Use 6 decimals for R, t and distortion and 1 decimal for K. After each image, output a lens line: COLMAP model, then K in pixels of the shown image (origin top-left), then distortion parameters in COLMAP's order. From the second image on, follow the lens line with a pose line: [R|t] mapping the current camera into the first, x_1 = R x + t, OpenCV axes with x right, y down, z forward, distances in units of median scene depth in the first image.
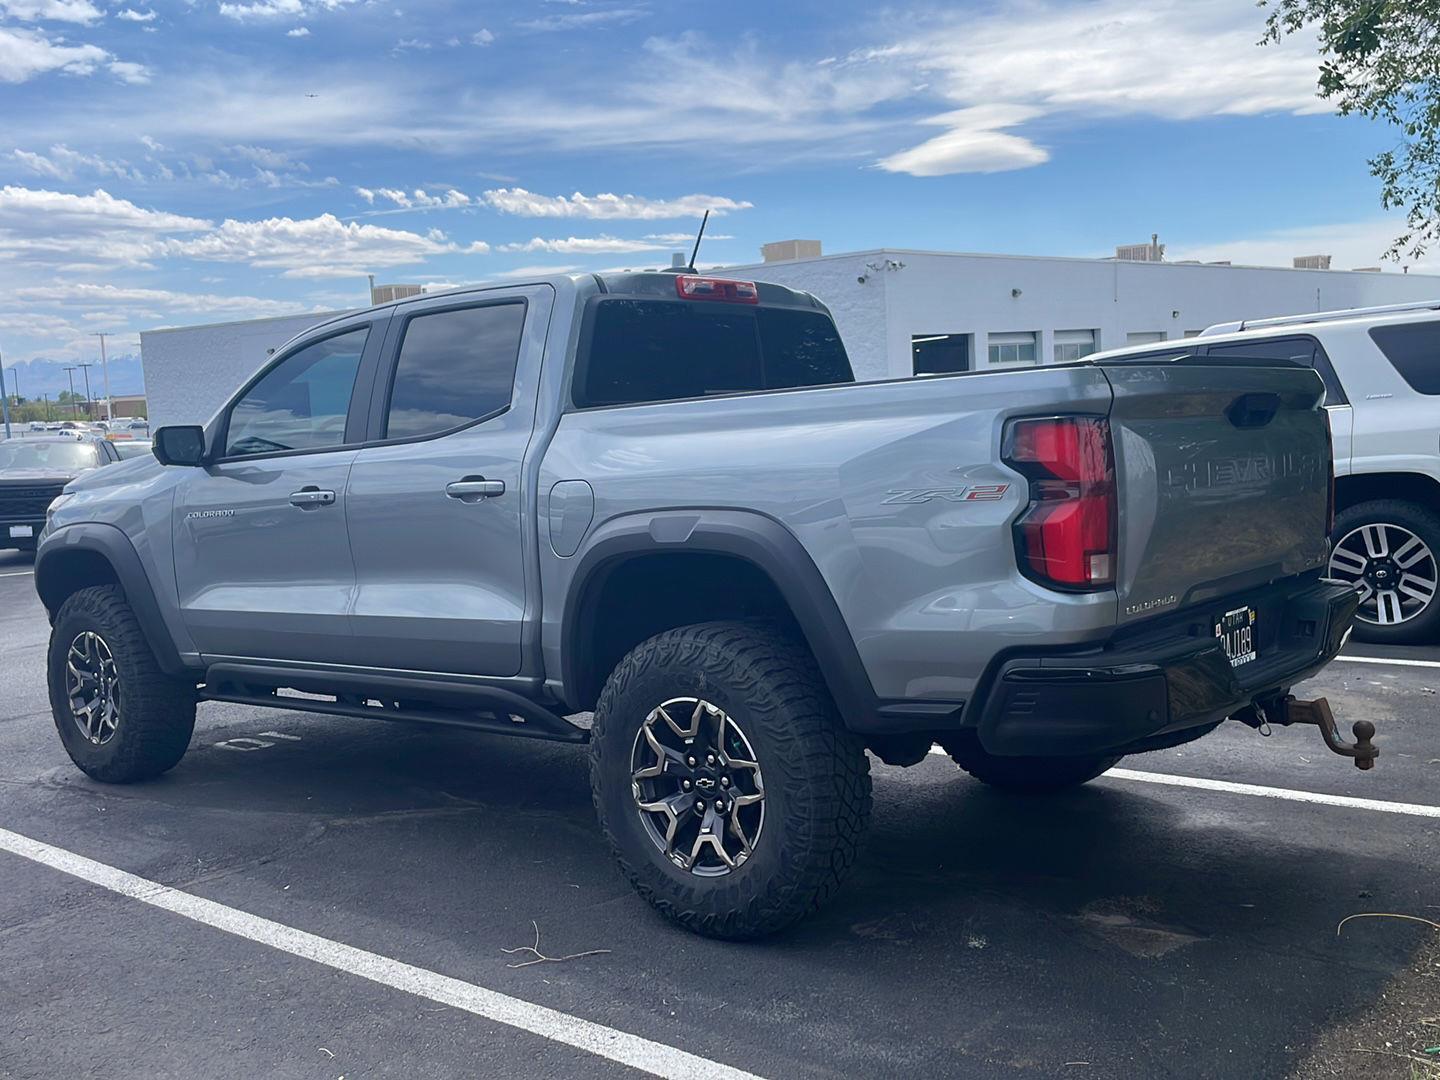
lens RADIAL K [[1407.0, 0, 723.8], [0, 1407.0, 537.8], [0, 0, 1]] dist [0.046886, 0.000000]
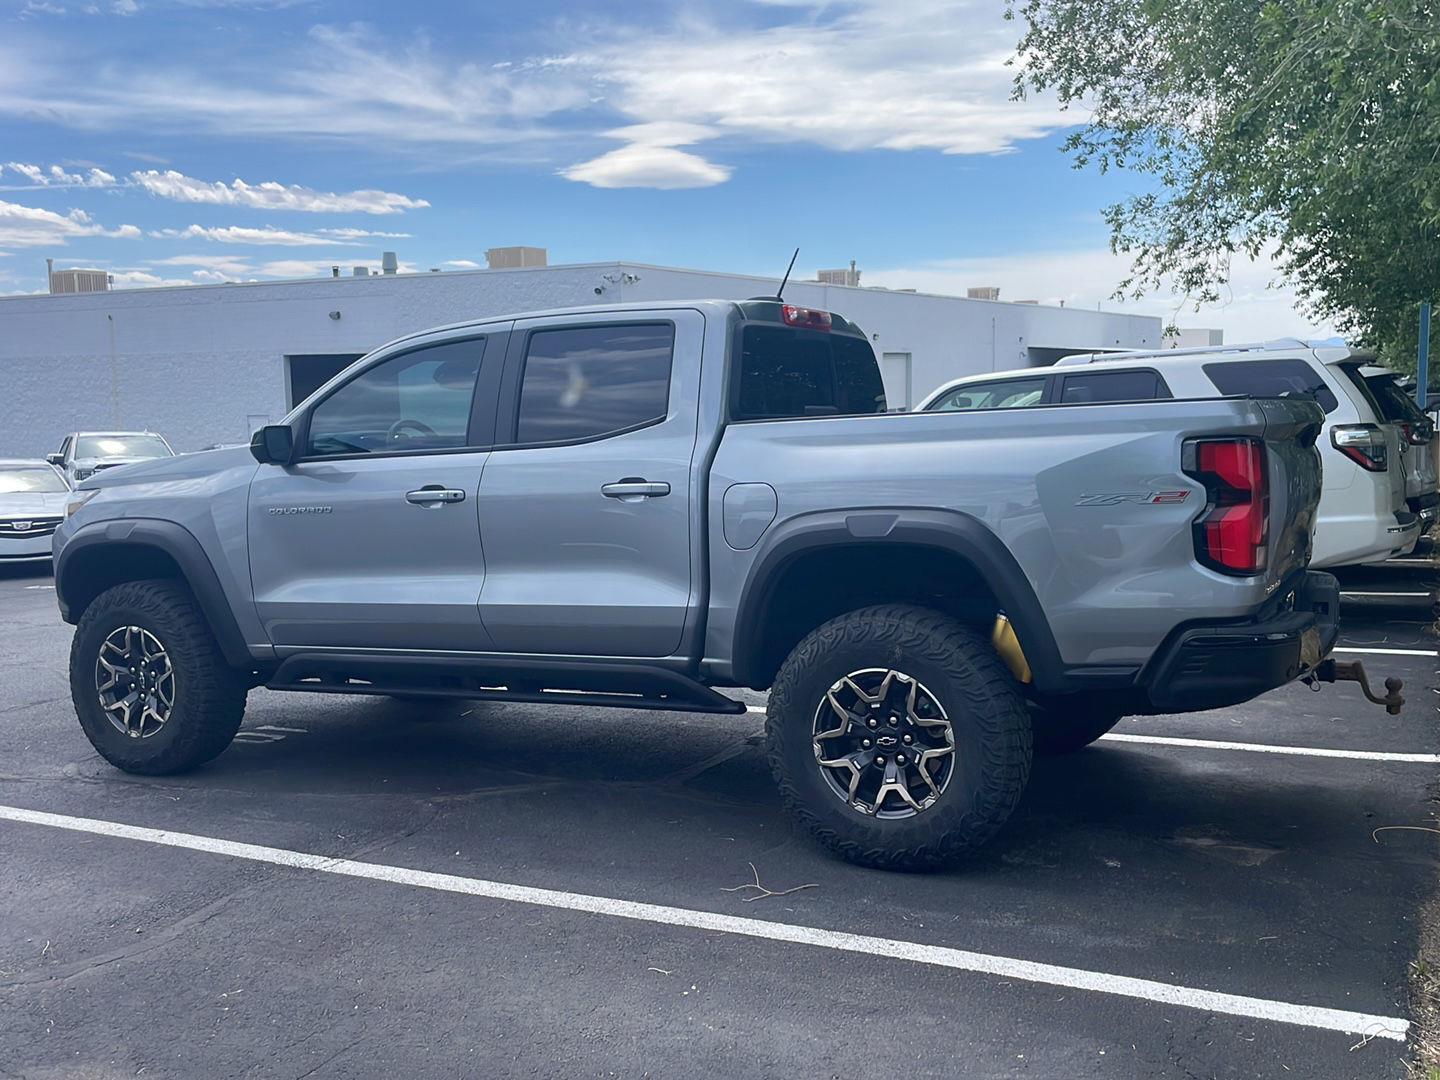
lens RADIAL K [[1407.0, 0, 711.0], [0, 1407.0, 537.9], [0, 0, 1]] dist [0.046886, 0.000000]
pose [[0.974974, 0.005311, 0.222258, -0.325855], [-0.004205, 0.999976, -0.005446, 0.008467], [-0.222281, 0.004375, 0.974973, -0.093116]]
